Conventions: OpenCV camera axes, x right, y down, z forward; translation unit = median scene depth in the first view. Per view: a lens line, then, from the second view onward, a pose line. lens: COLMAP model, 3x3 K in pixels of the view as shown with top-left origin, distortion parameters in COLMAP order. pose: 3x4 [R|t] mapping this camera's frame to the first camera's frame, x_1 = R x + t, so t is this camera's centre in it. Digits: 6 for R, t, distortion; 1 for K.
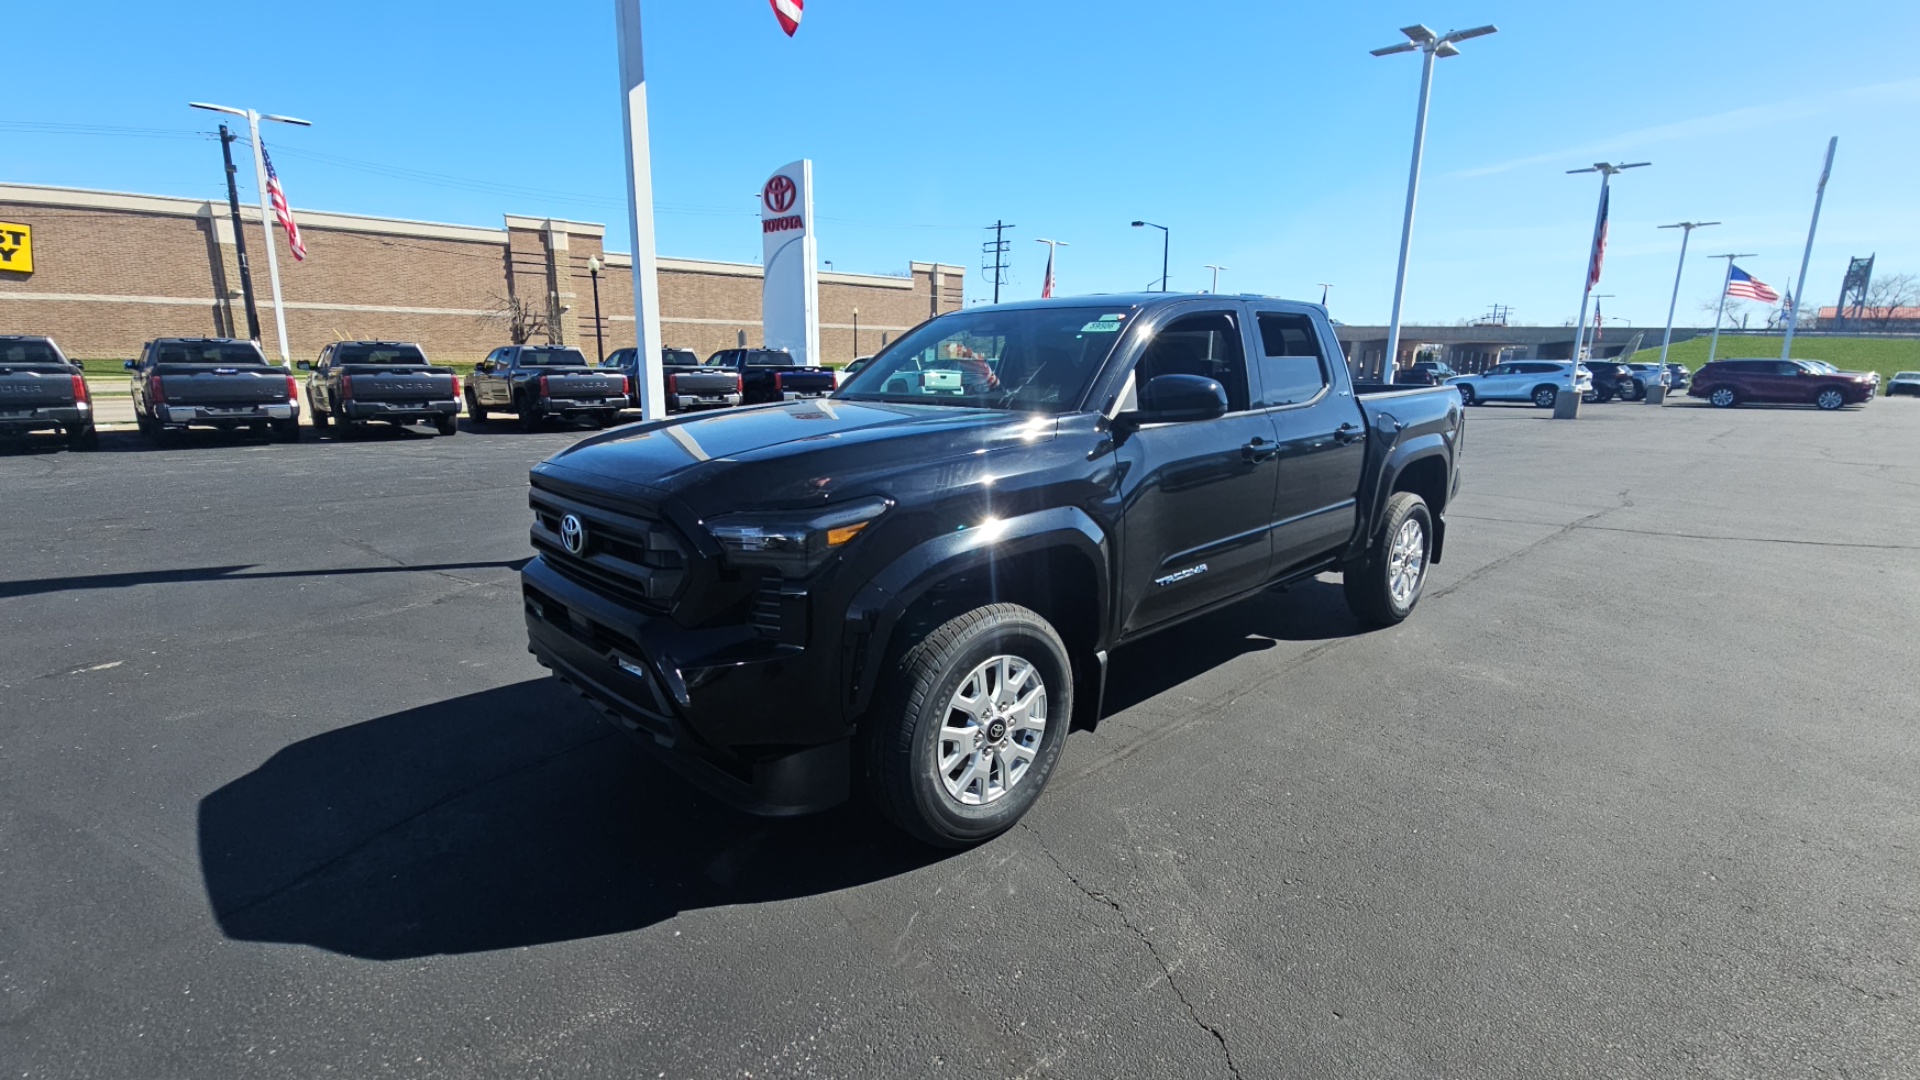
lens RADIAL K [[831.0, 0, 960.0], [0, 831.0, 540.0], [0, 0, 1]] dist [-0.007959, -0.000875]
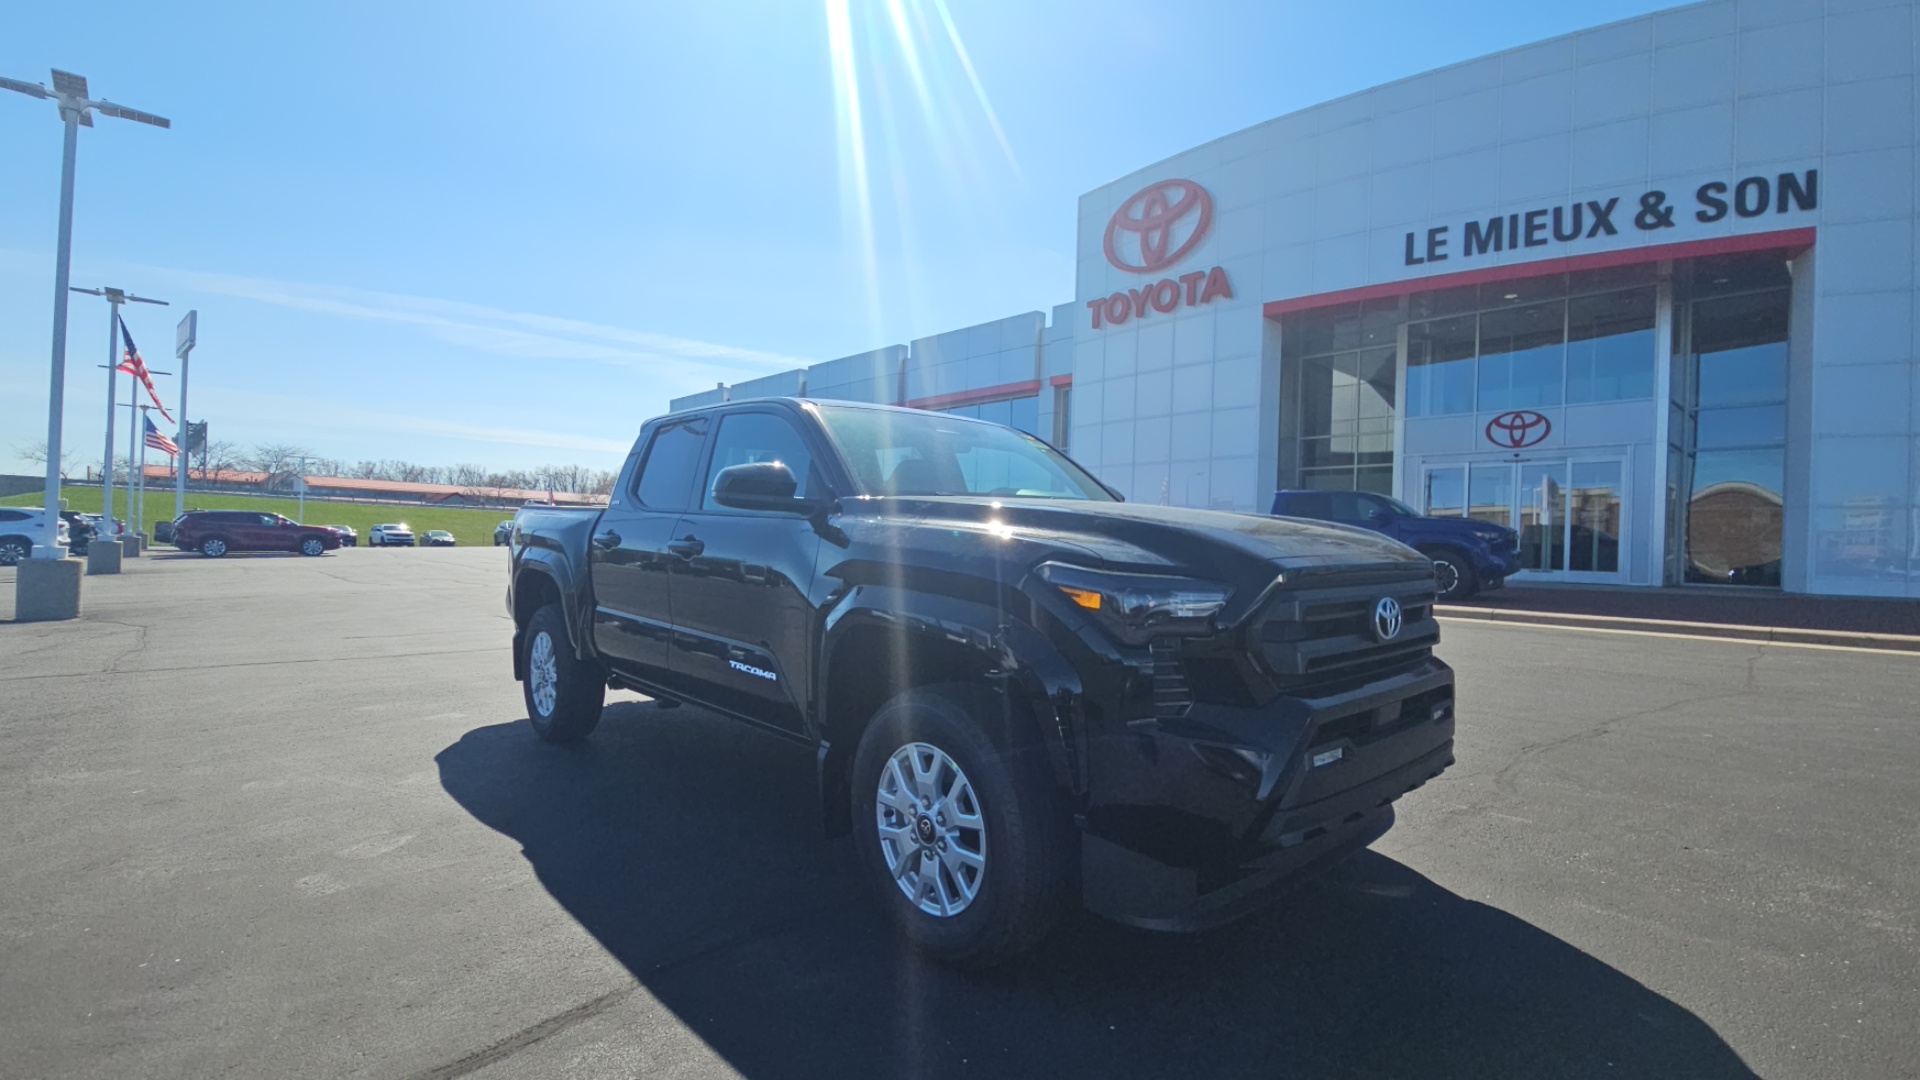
lens RADIAL K [[860.4, 0, 960.0], [0, 860.4, 540.0], [0, 0, 1]] dist [0.029862, -0.018500]
pose [[0.029890, -0.010720, 0.999496, -0.092362], [0.196361, 0.980521, 0.004644, -0.011597], [-0.980076, 0.196123, 0.031413, 0.089928]]
